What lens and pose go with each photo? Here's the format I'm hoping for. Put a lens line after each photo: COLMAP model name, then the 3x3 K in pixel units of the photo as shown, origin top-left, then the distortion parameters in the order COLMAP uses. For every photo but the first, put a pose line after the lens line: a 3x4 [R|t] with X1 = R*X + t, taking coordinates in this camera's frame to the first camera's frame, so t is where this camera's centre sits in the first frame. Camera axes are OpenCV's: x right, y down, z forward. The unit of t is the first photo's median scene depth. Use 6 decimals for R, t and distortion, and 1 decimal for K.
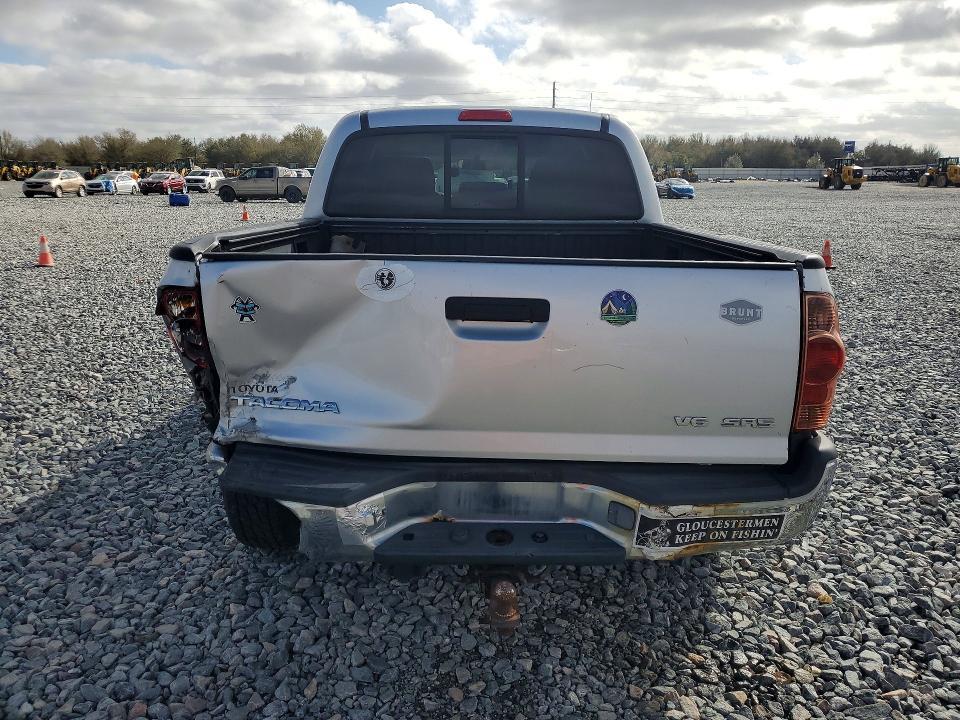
lens RADIAL K [[737.3, 0, 486.2], [0, 737.3, 355.1], [0, 0, 1]] dist [0.020827, -0.009274]
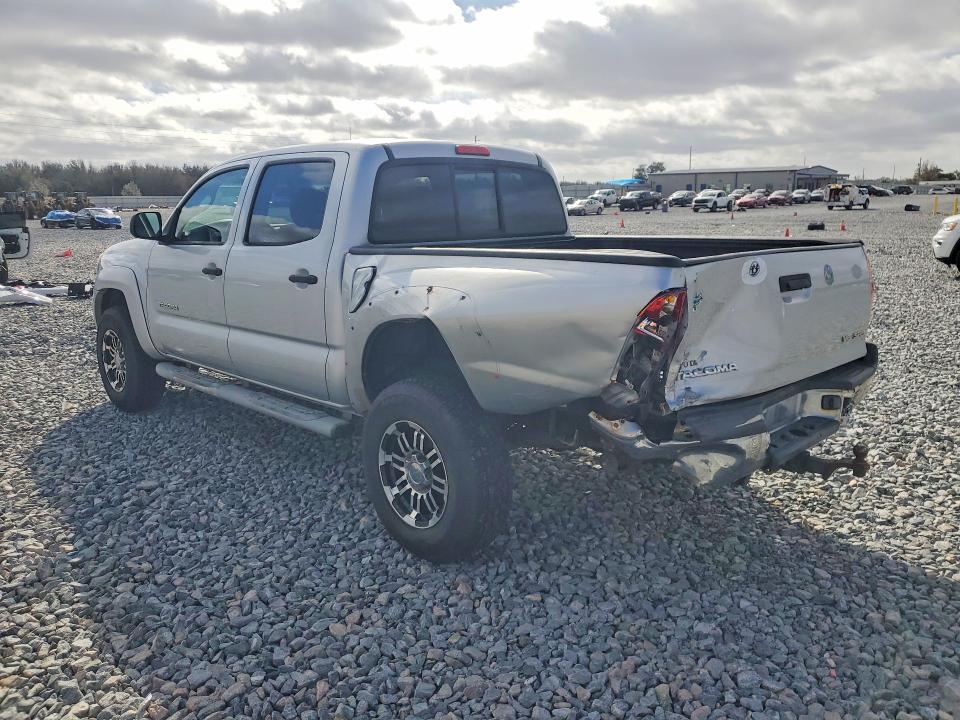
lens RADIAL K [[737.3, 0, 489.3], [0, 737.3, 360.8], [0, 0, 1]] dist [0.020827, -0.009274]
pose [[0.725848, -0.163798, 0.668068, -1.245419], [0.182542, 0.982279, 0.042507, -0.068686], [-0.663192, 0.091097, 0.742885, 0.239195]]
